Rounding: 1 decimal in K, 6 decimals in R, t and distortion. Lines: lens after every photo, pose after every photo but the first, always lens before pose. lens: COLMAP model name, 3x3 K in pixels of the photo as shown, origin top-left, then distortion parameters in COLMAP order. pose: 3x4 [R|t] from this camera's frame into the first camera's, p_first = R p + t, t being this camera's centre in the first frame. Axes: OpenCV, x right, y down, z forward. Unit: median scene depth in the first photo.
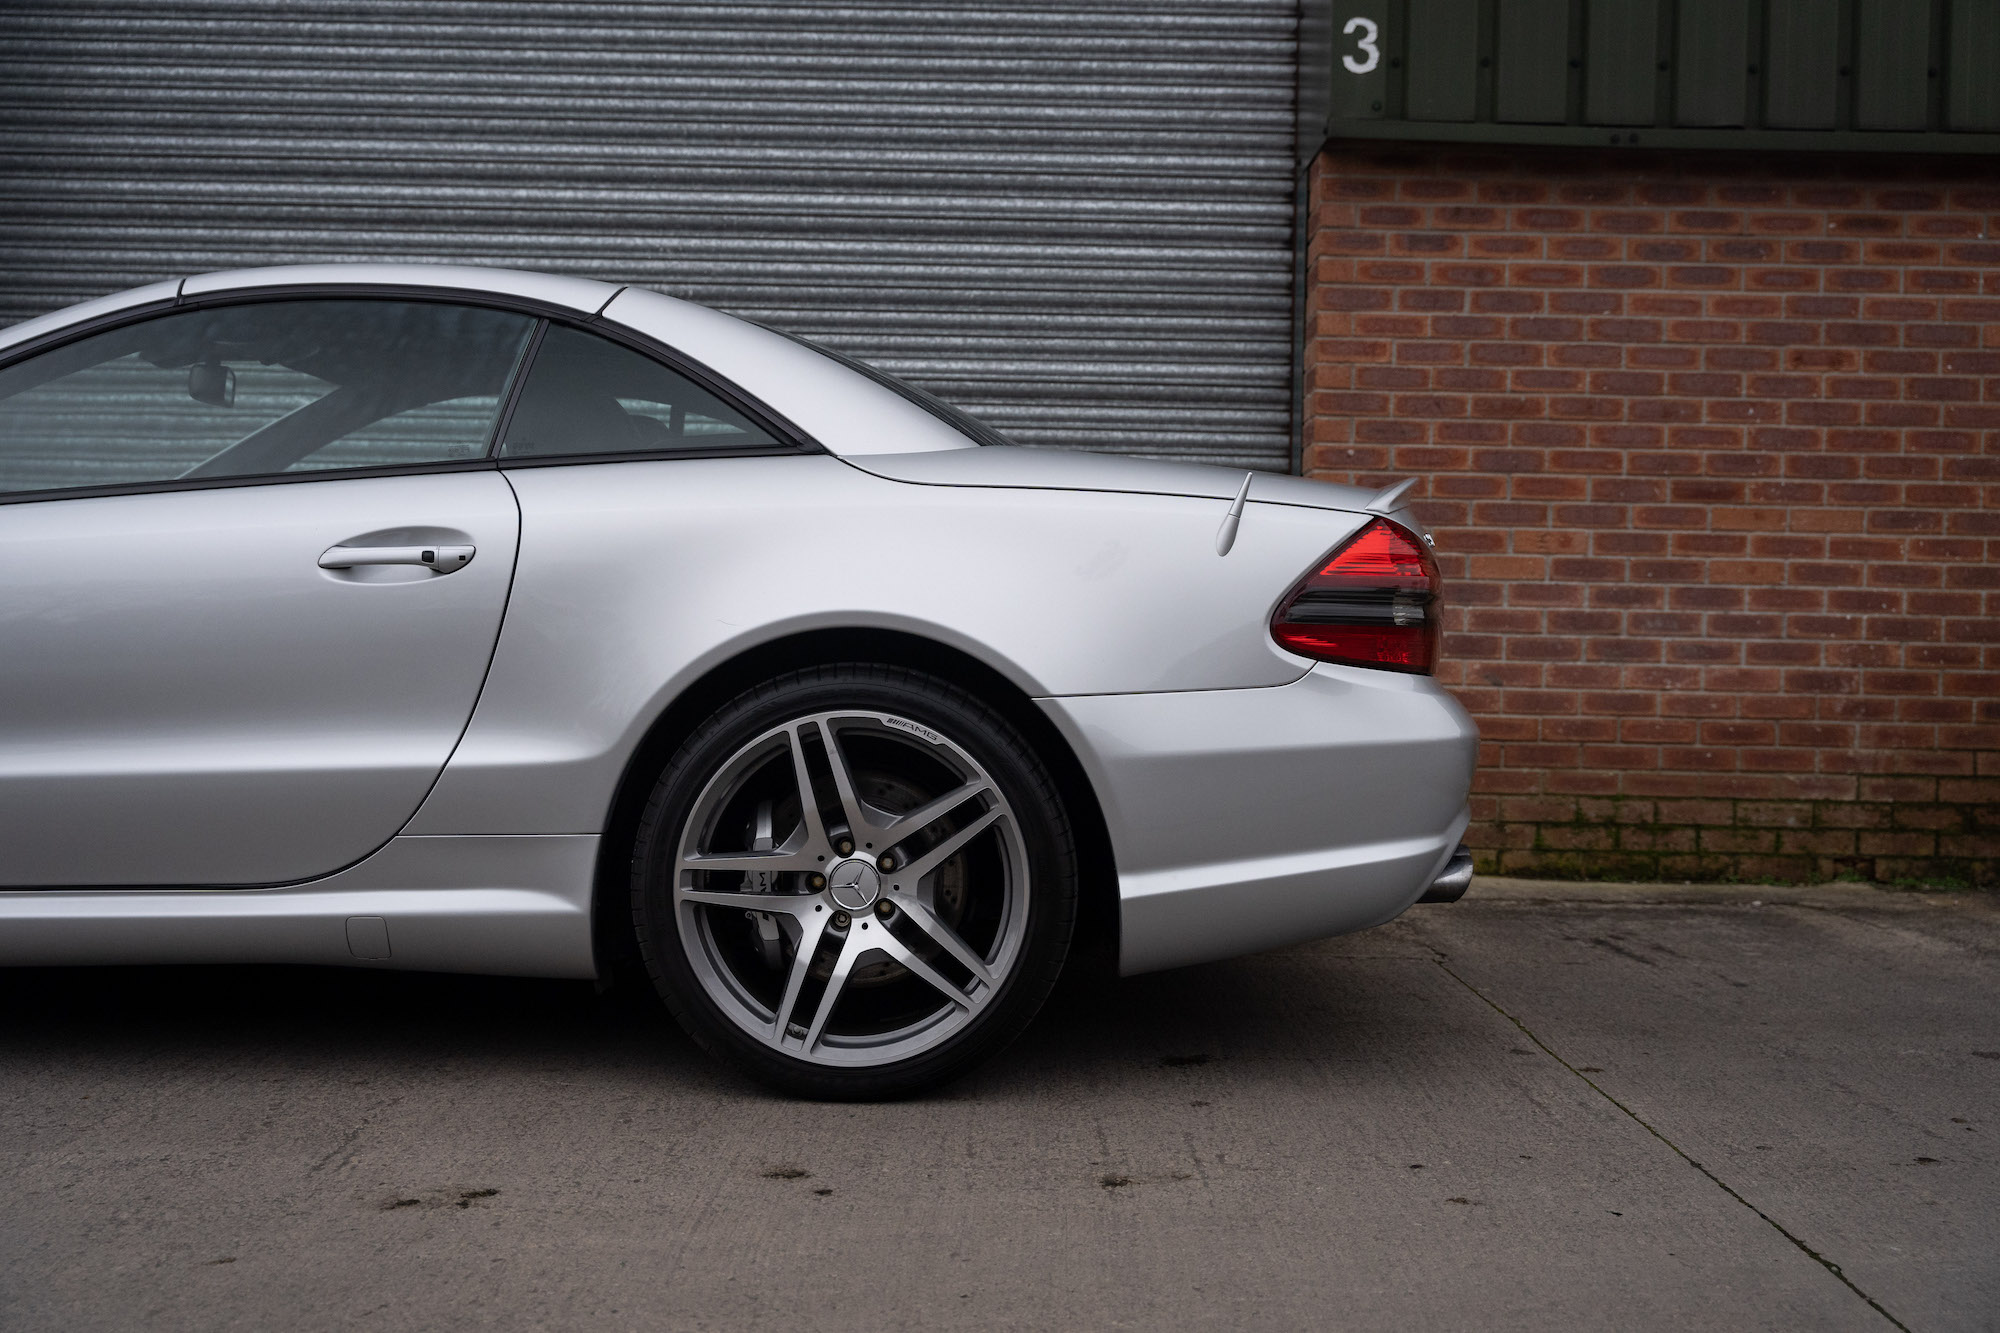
lens RADIAL K [[1963.7, 0, 1000.5], [0, 1963.7, 657.8], [0, 0, 1]] dist [0.004618, 0.002213]
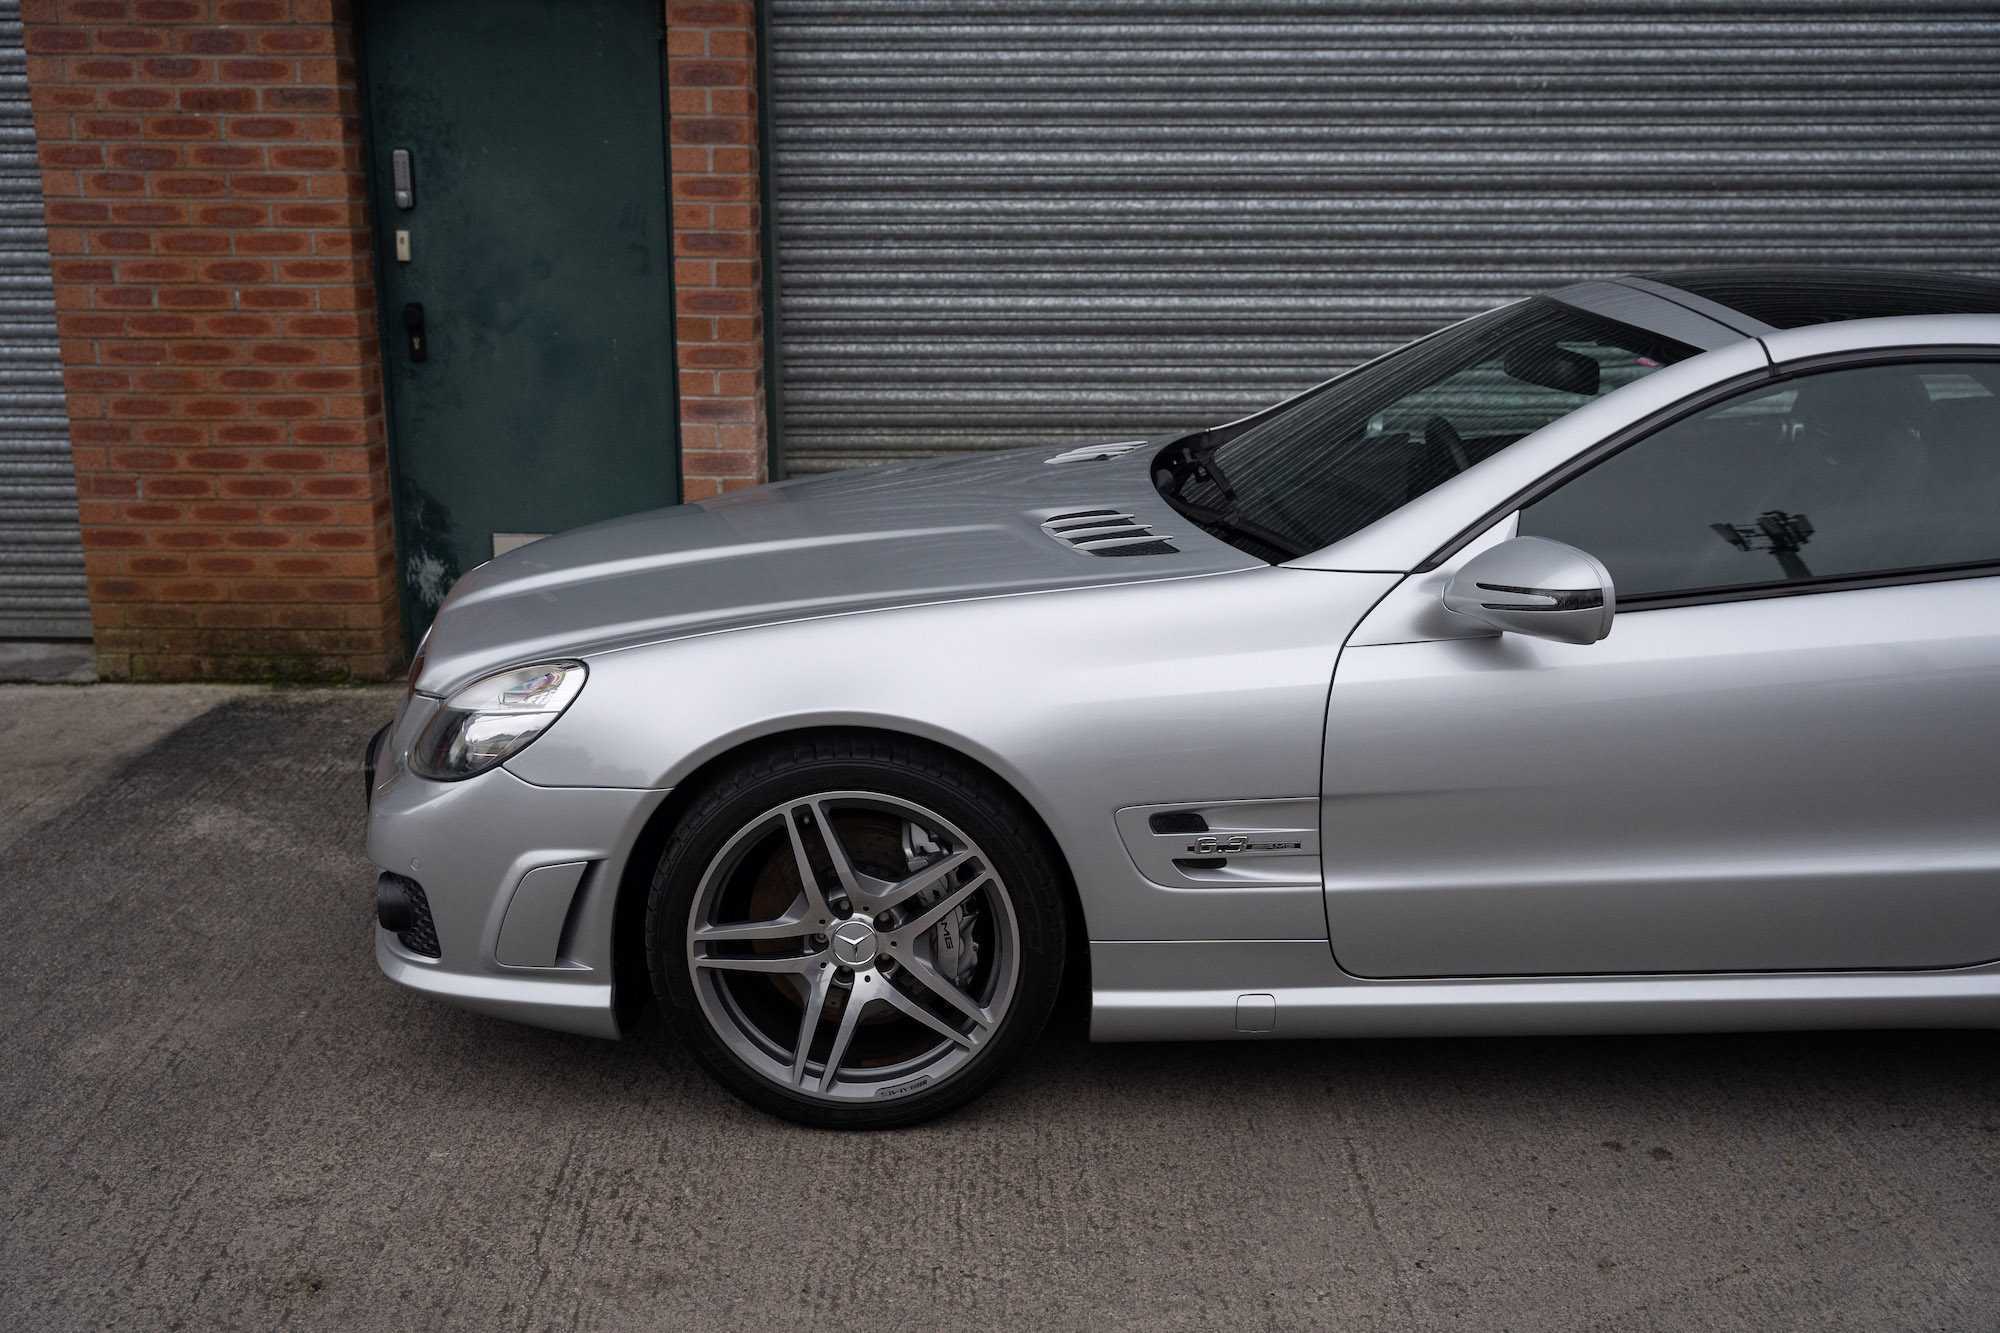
lens RADIAL K [[1970.8, 0, 998.7], [0, 1970.8, 664.9], [0, 0, 1]] dist [0.005418, 0.007155]
pose [[0.999709, -0.018004, -0.016049, -0.412253], [0.021320, 0.970794, 0.238966, -0.146885], [0.011278, -0.239238, 0.970895, 0.001391]]
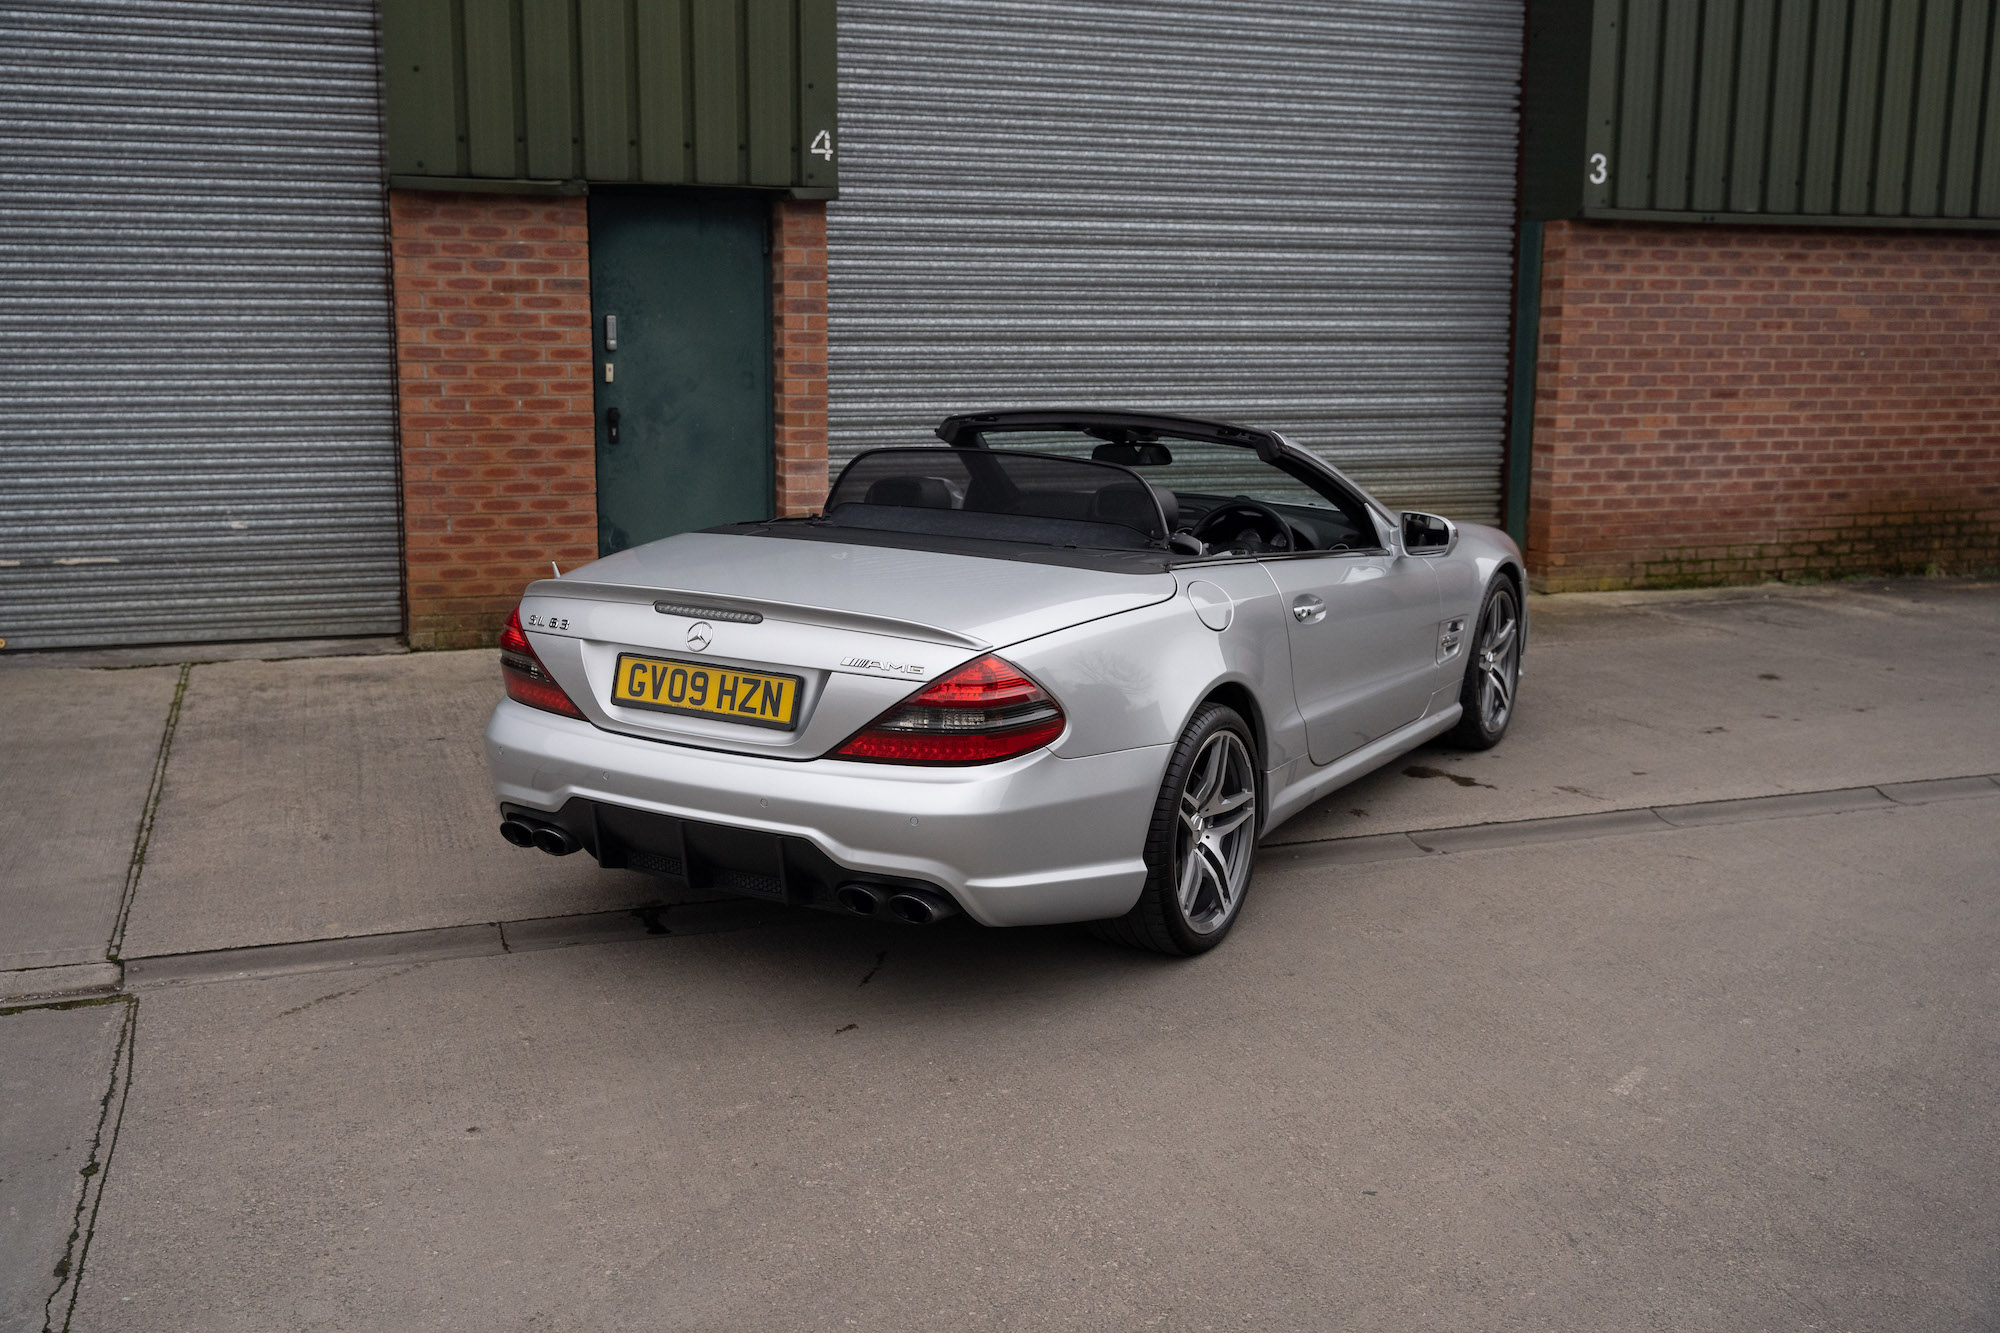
lens RADIAL K [[1988.0, 0, 998.3], [0, 1988.0, 665.6], [0, 0, 1]] dist [0.003817, 0.011175]
pose [[0.938940, -0.074739, 0.335865, -0.954772], [0.017887, 0.985406, 0.169276, -0.154295], [-0.343615, -0.152932, 0.926575, -0.614484]]
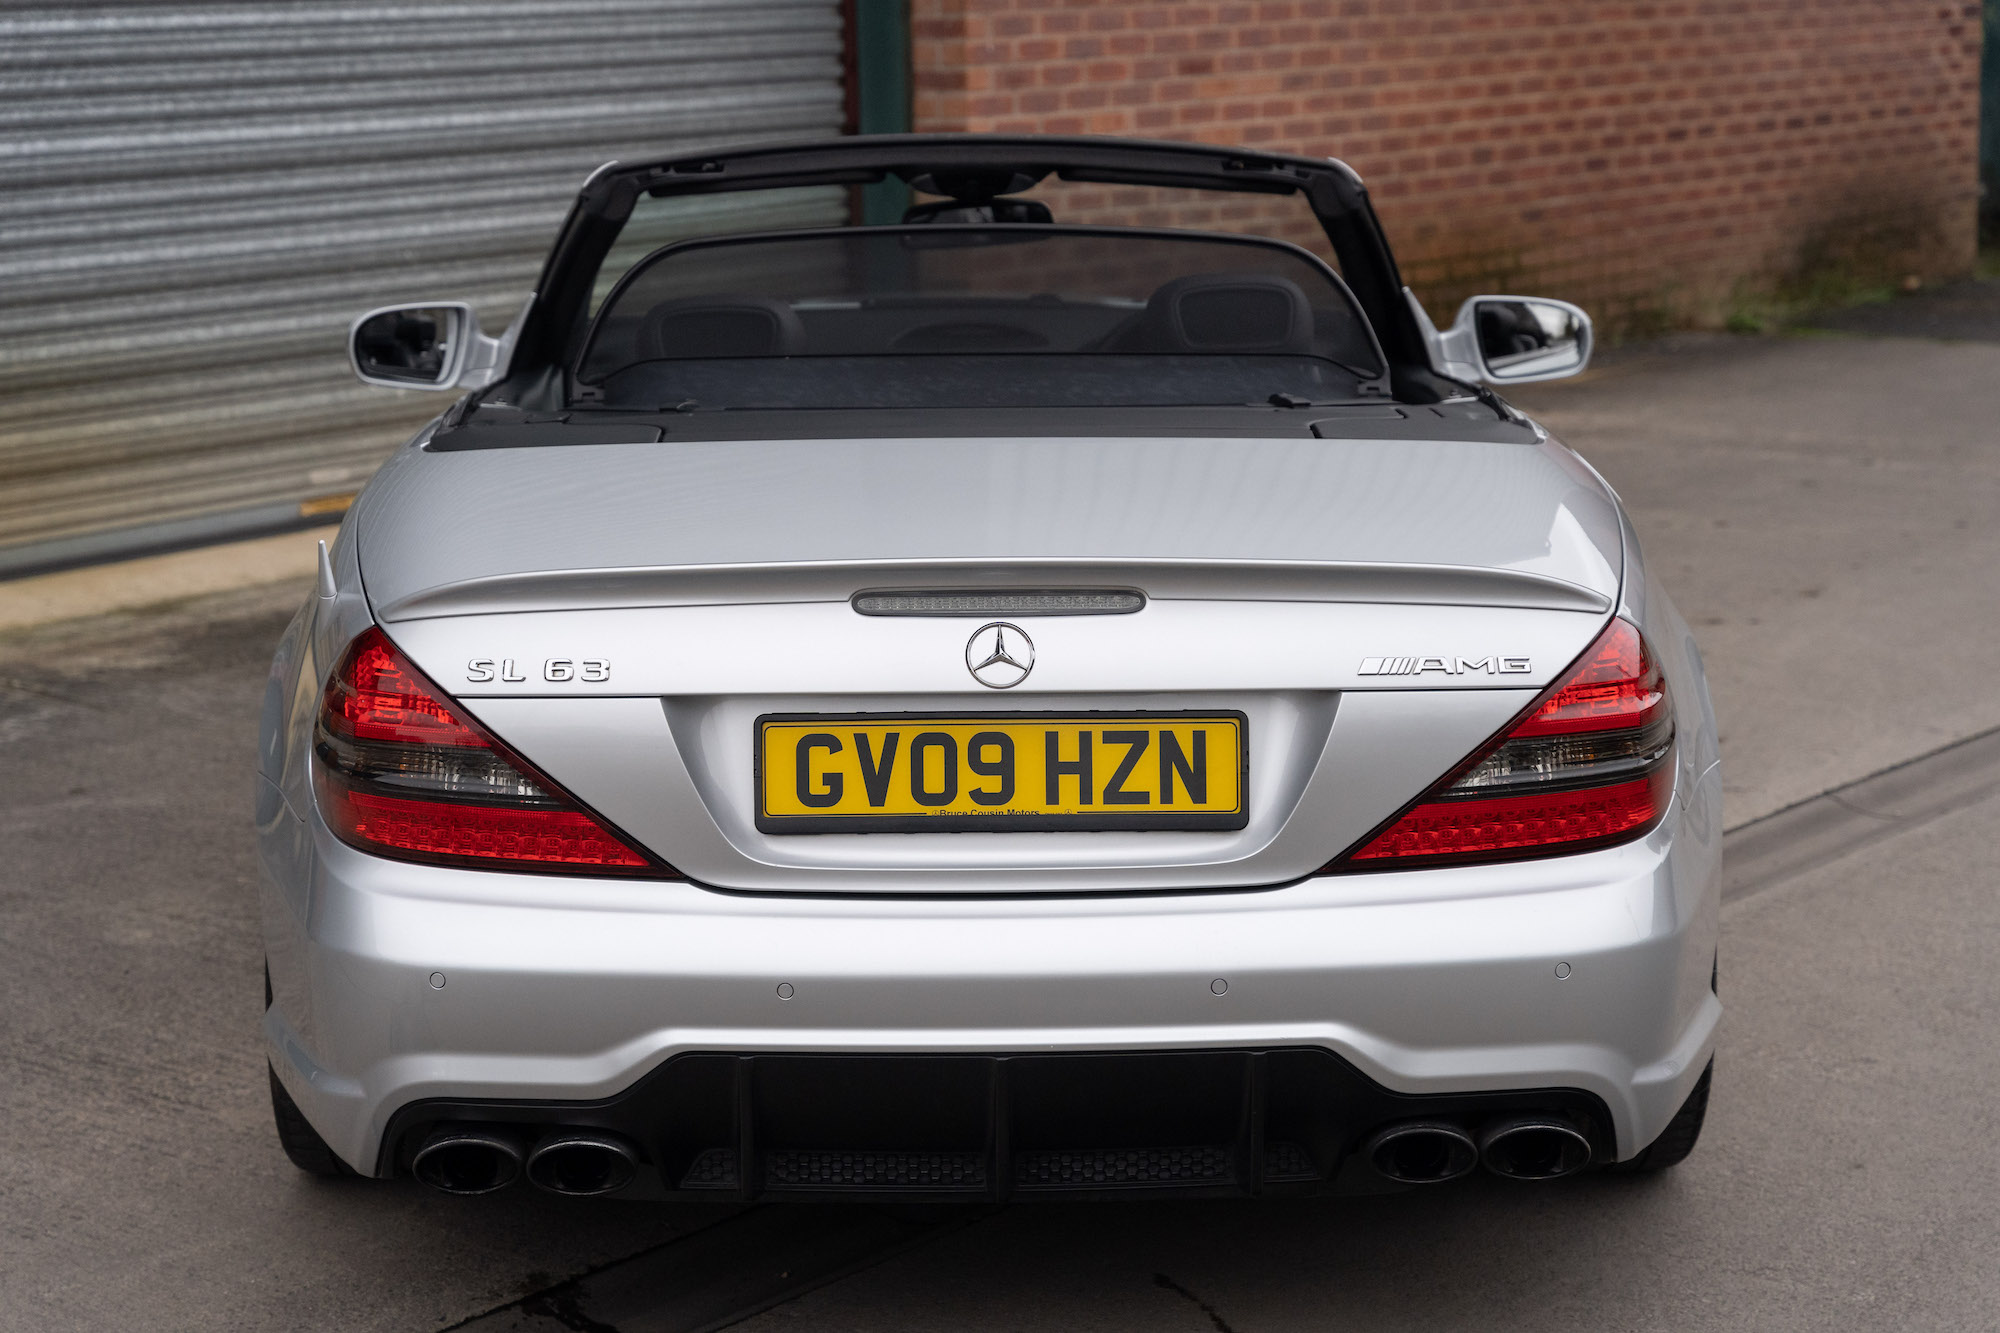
lens RADIAL K [[3941.0, 0, 990.1], [0, 3941.0, 662.4], [0, 0, 1]] dist [0.056090, 0.005639]
pose [[0.630465, -0.174623, 0.756320, -1.332668], [0.041985, 0.980612, 0.191411, -0.170349], [-0.775081, -0.088924, 0.625573, -0.301209]]
